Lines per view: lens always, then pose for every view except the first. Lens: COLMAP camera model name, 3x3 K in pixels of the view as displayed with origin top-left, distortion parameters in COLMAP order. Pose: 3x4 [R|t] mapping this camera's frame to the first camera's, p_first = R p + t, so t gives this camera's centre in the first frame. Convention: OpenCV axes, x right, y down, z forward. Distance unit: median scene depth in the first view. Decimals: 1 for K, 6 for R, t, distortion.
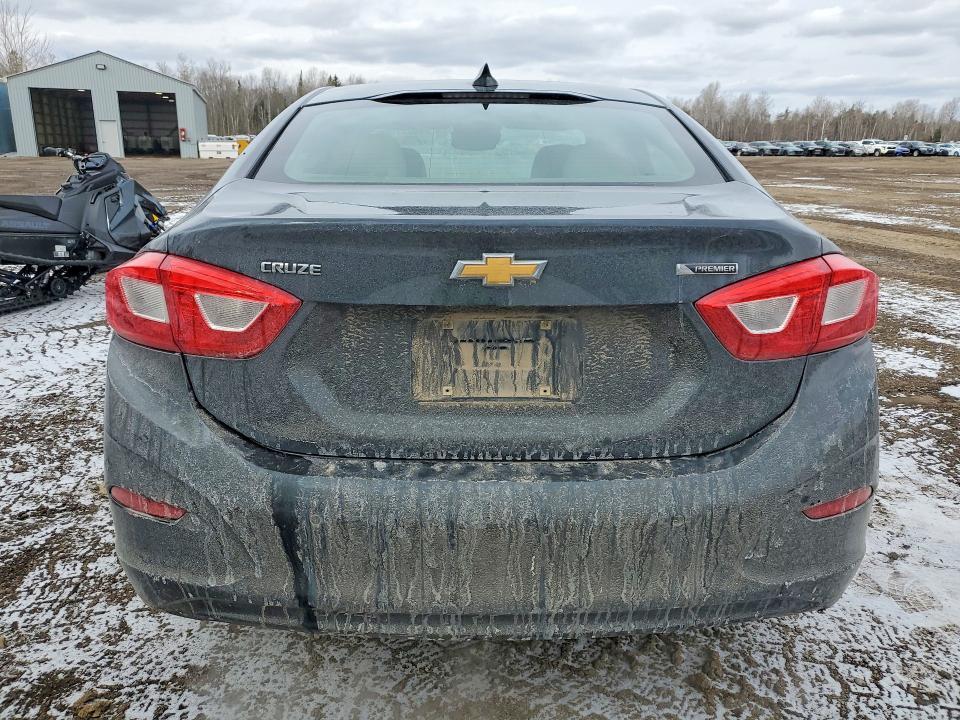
lens RADIAL K [[700.1, 0, 480.0], [0, 700.1, 360.0], [0, 0, 1]] dist [0.051974, -0.002044]
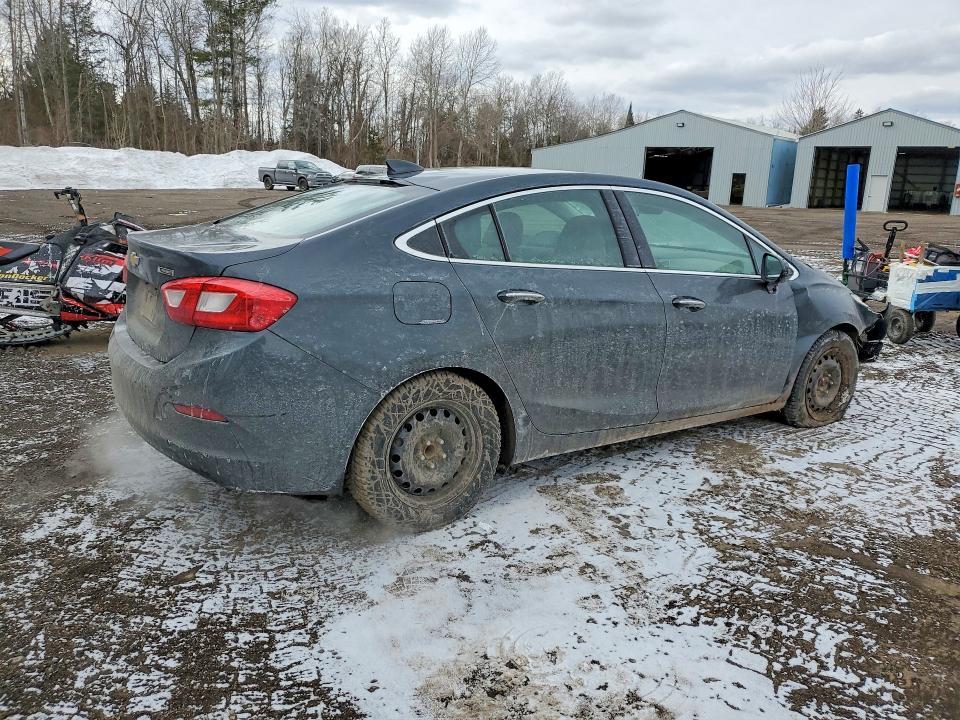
lens RADIAL K [[700.1, 0, 480.0], [0, 700.1, 360.0], [0, 0, 1]] dist [0.051974, -0.002044]
pose [[0.570259, 0.227929, -0.789211, 1.709475], [-0.282545, 0.956541, 0.072097, -0.165081], [0.771345, 0.181874, 0.609876, 0.365291]]
